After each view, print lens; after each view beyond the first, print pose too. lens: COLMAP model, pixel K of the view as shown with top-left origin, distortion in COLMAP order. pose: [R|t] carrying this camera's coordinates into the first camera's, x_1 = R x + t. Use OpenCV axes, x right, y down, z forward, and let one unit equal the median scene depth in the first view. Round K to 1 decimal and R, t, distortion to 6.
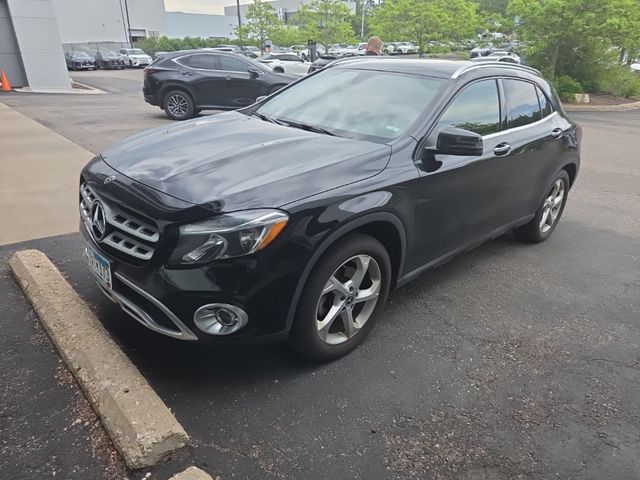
lens RADIAL K [[425.5, 0, 320.3], [0, 425.5, 233.7], [0, 0, 1]] dist [0.073670, -0.057326]
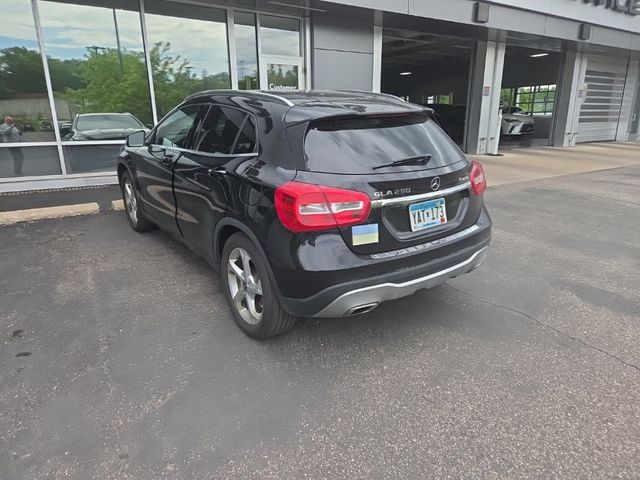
lens RADIAL K [[424.9, 0, 315.1], [0, 424.9, 236.5], [0, 0, 1]] dist [0.068832, -0.052188]
pose [[-0.122408, 0.264344, -0.956629, 1.868581], [-0.379665, 0.878091, 0.291223, -0.607231], [0.916990, 0.398847, -0.007123, 1.737132]]
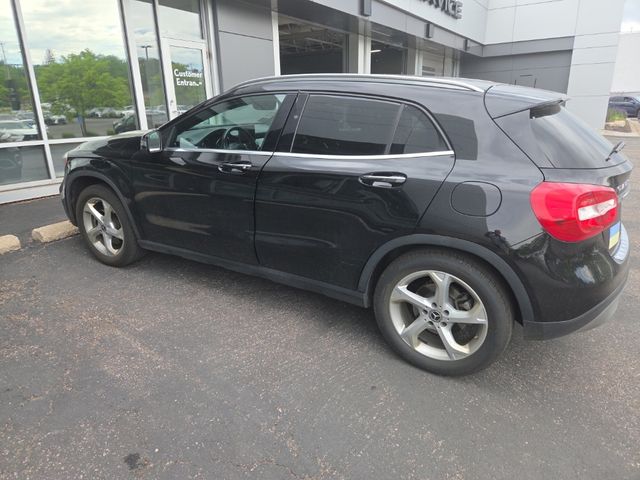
lens RADIAL K [[426.7, 0, 314.9], [0, 426.7, 231.6], [0, 0, 1]] dist [0.071589, -0.060369]
pose [[0.283300, 0.261288, -0.922751, 1.582650], [-0.353844, 0.922763, 0.152655, -0.314134], [0.891367, 0.283263, 0.353874, 1.015910]]
